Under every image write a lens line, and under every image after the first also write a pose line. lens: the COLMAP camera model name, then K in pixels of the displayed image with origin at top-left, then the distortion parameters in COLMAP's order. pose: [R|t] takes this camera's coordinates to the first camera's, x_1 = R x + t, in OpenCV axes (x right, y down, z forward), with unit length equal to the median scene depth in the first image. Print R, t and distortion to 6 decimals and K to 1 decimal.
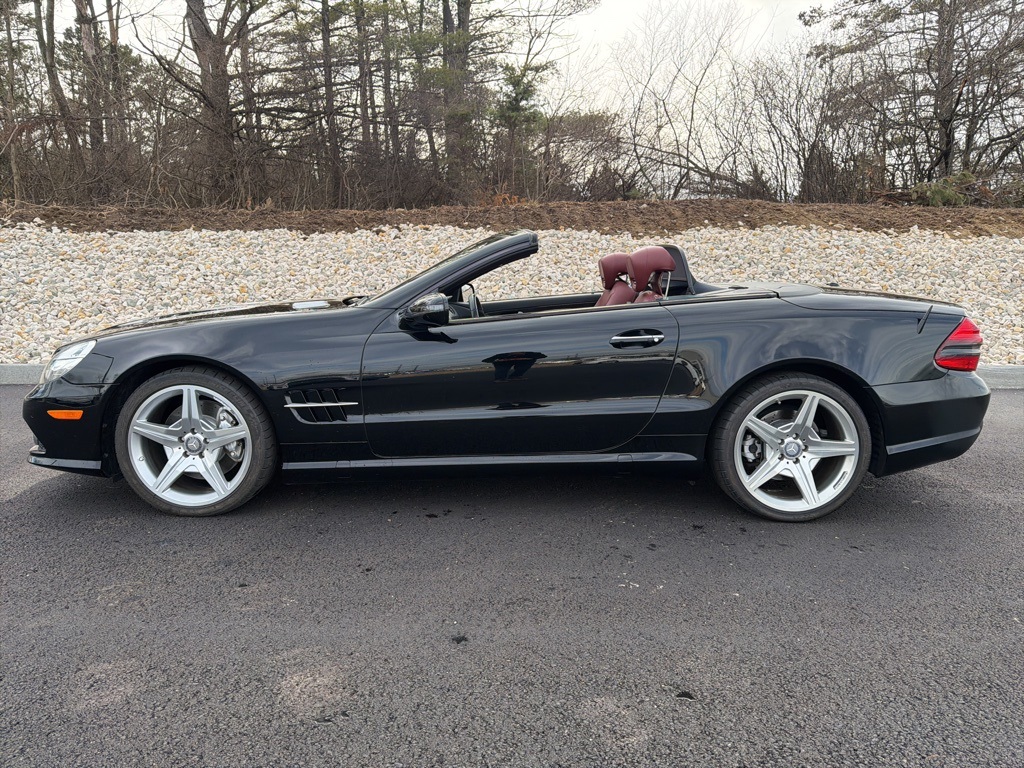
lens RADIAL K [[728.8, 0, 508.5], [0, 728.8, 348.1], [0, 0, 1]] dist [-0.005868, -0.001623]
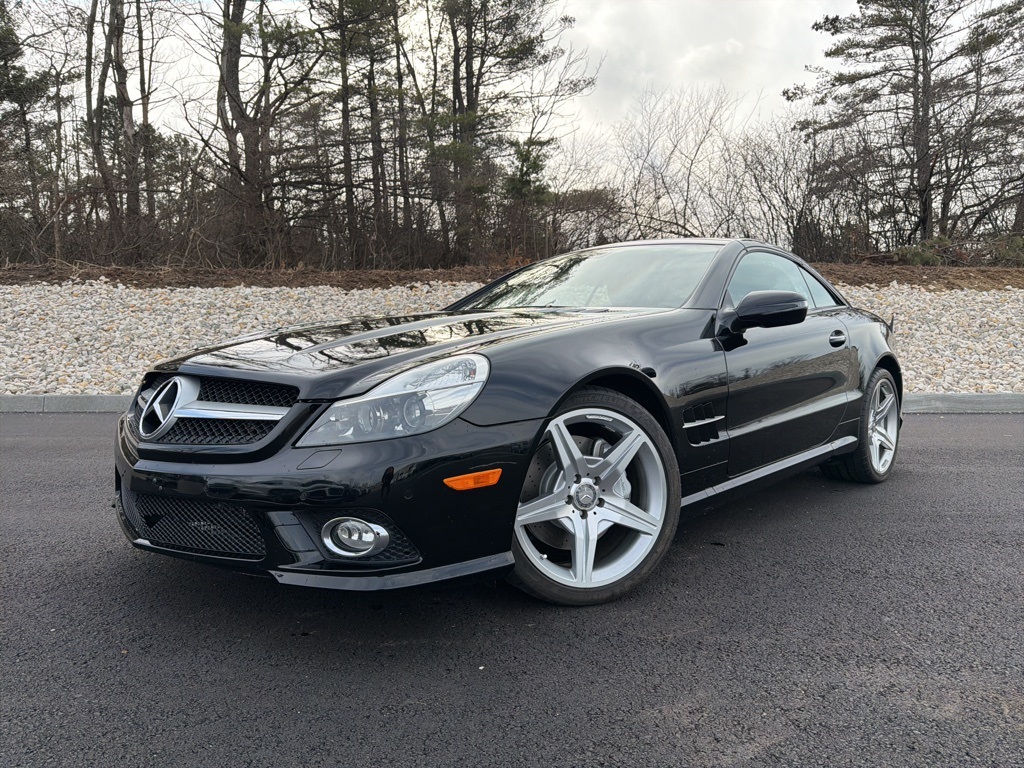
lens RADIAL K [[728.8, 0, 508.5], [0, 728.8, 348.1], [0, 0, 1]] dist [-0.005868, -0.001623]
pose [[0.999984, -0.003621, 0.004277, -0.035466], [0.004014, 0.995407, -0.095654, 0.038142], [-0.003911, 0.095670, 0.995405, -0.095082]]
